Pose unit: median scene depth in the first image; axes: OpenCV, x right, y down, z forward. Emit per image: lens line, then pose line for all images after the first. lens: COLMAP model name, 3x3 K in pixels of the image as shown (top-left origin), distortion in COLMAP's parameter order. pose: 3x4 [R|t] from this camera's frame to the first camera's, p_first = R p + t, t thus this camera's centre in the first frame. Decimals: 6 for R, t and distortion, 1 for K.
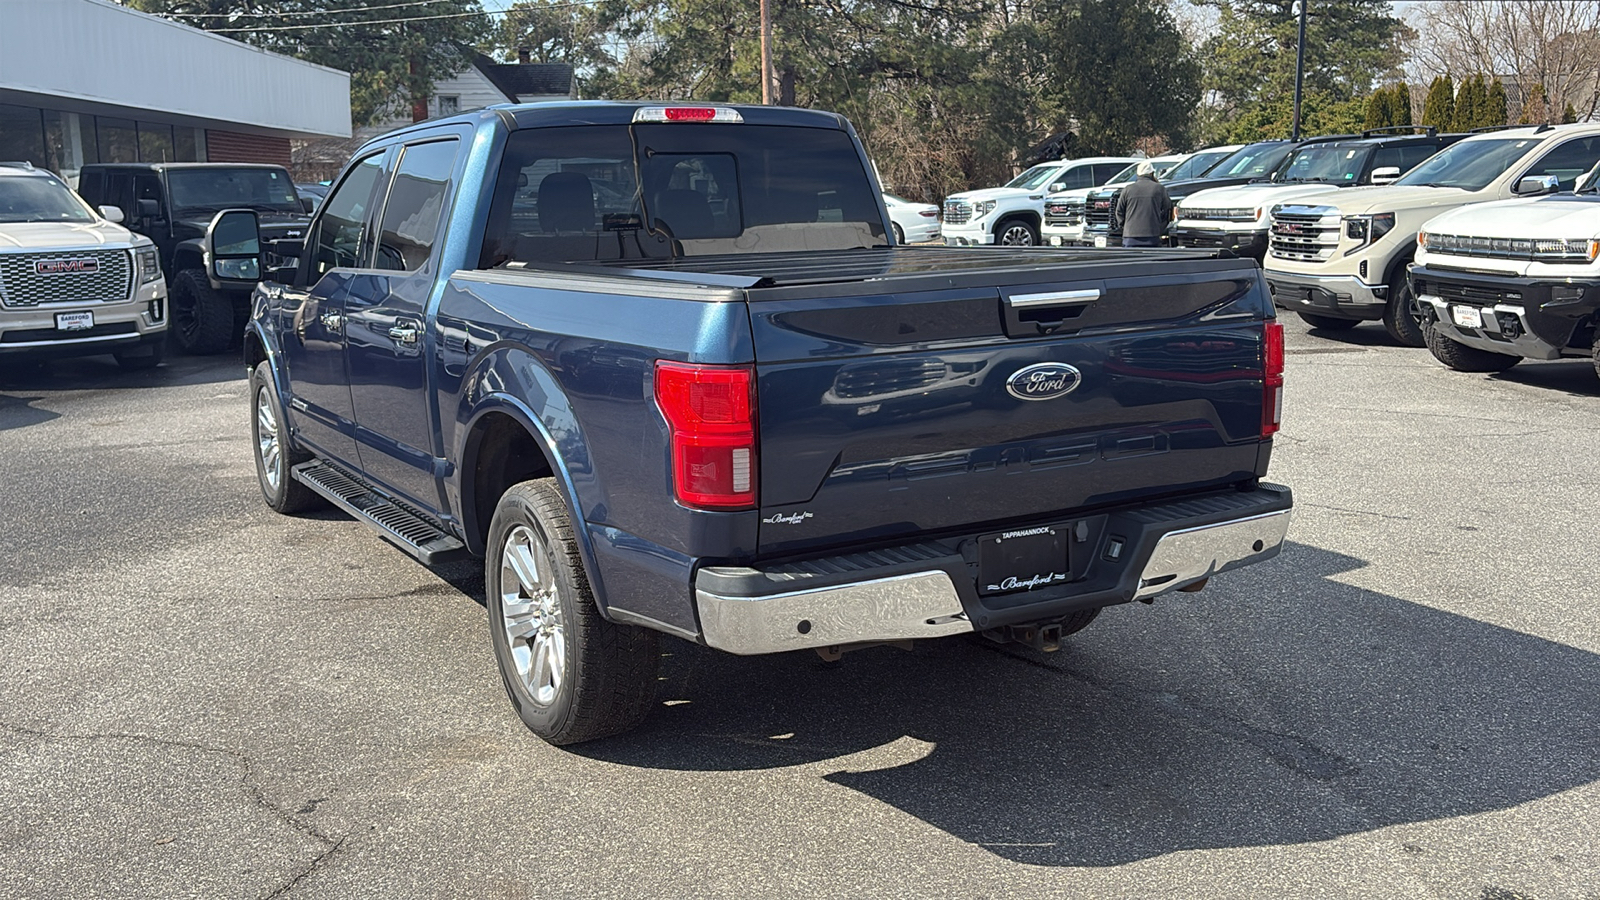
lens RADIAL K [[1497.0, 0, 679.8], [0, 1497.0, 475.0], [0, 0, 1]] dist [0.031328, -0.013250]
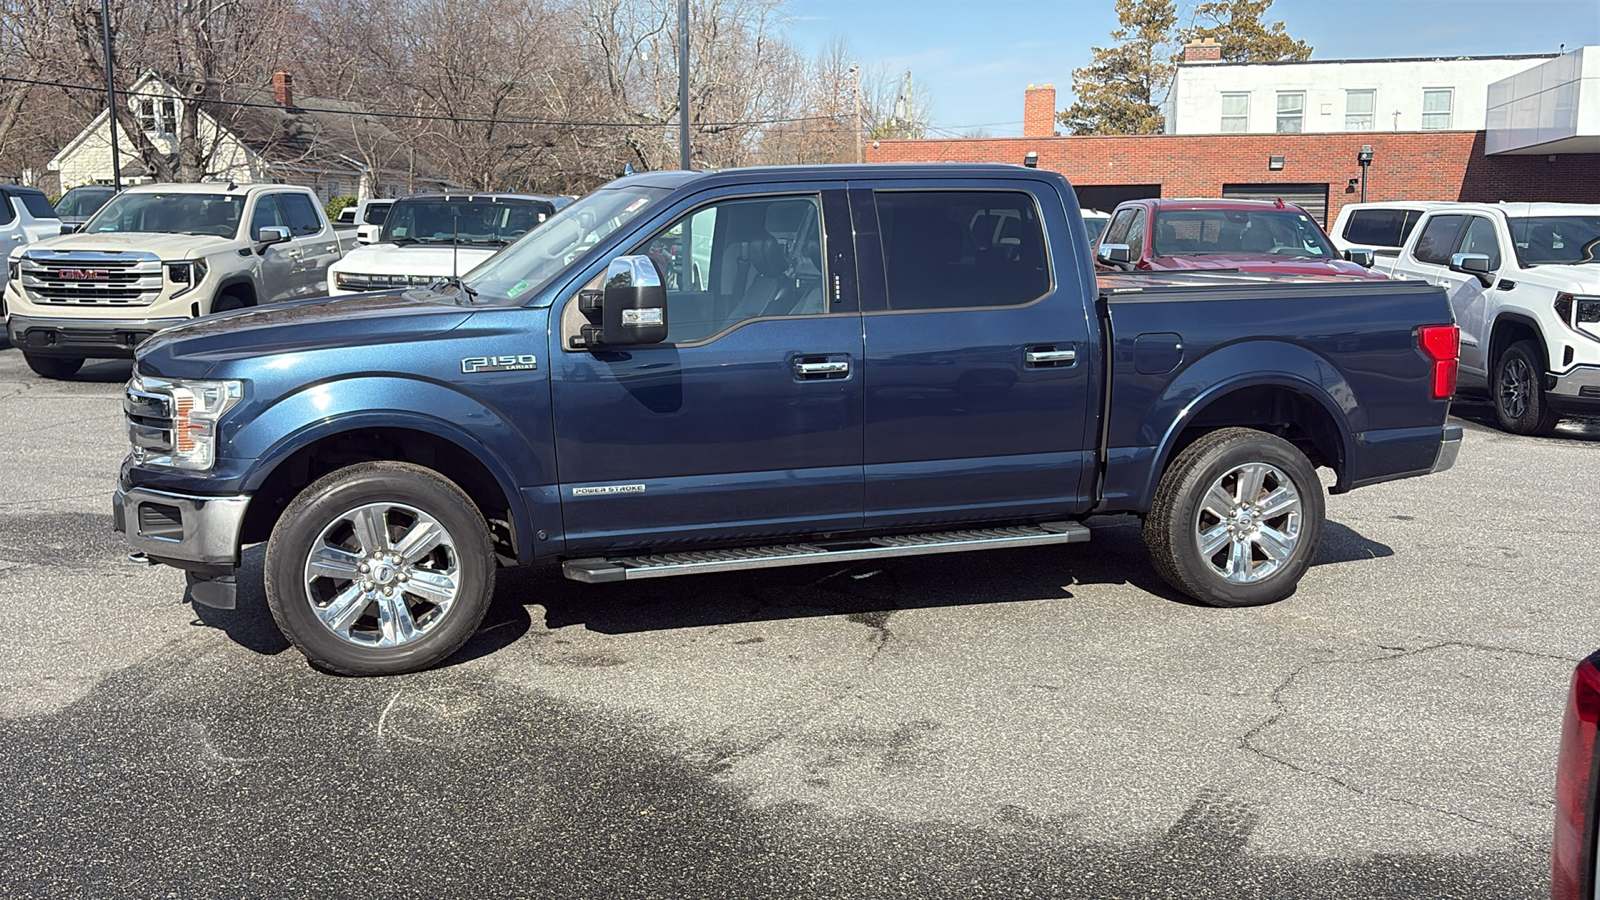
lens RADIAL K [[1518.4, 0, 808.1], [0, 1518.4, 505.8], [0, 0, 1]] dist [0.035755, -0.010969]
pose [[0.154042, -0.163806, 0.974391, -0.568461], [0.178284, 0.974584, 0.135654, -0.071356], [-0.971847, 0.152822, 0.179331, 0.404843]]
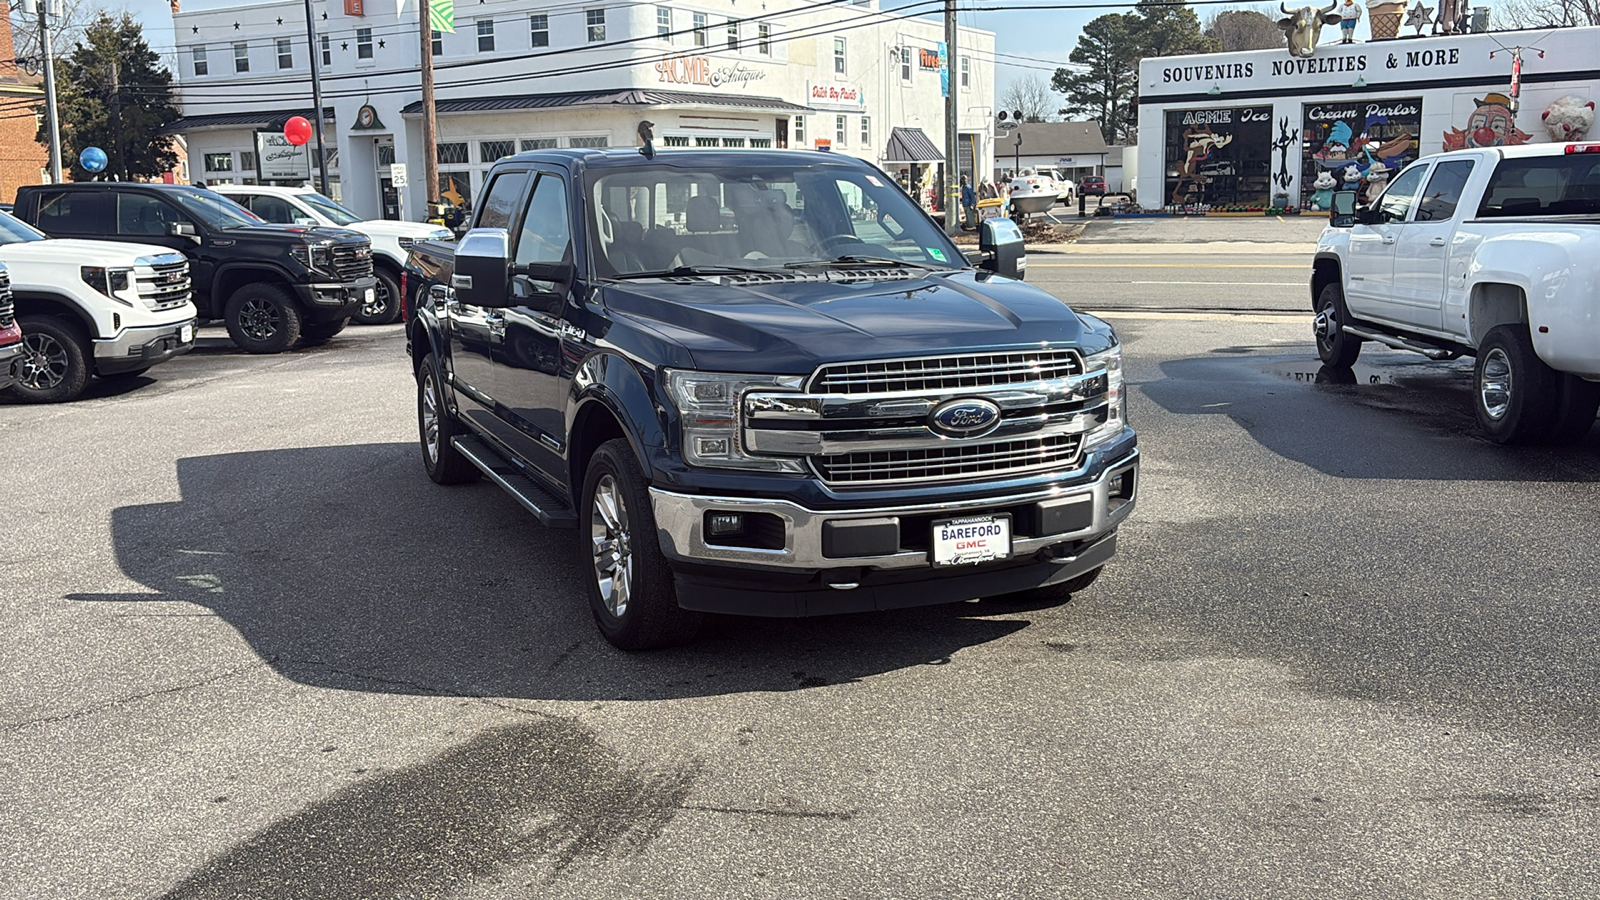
lens RADIAL K [[1503.8, 0, 800.0], [0, 1503.8, 450.0], [0, 0, 1]] dist [0.060603, -0.084454]
pose [[-0.997683, 0.023765, 0.063754, -0.112903], [0.044683, 0.935481, 0.350541, -0.209118], [-0.051310, 0.352577, -0.934375, 1.070816]]
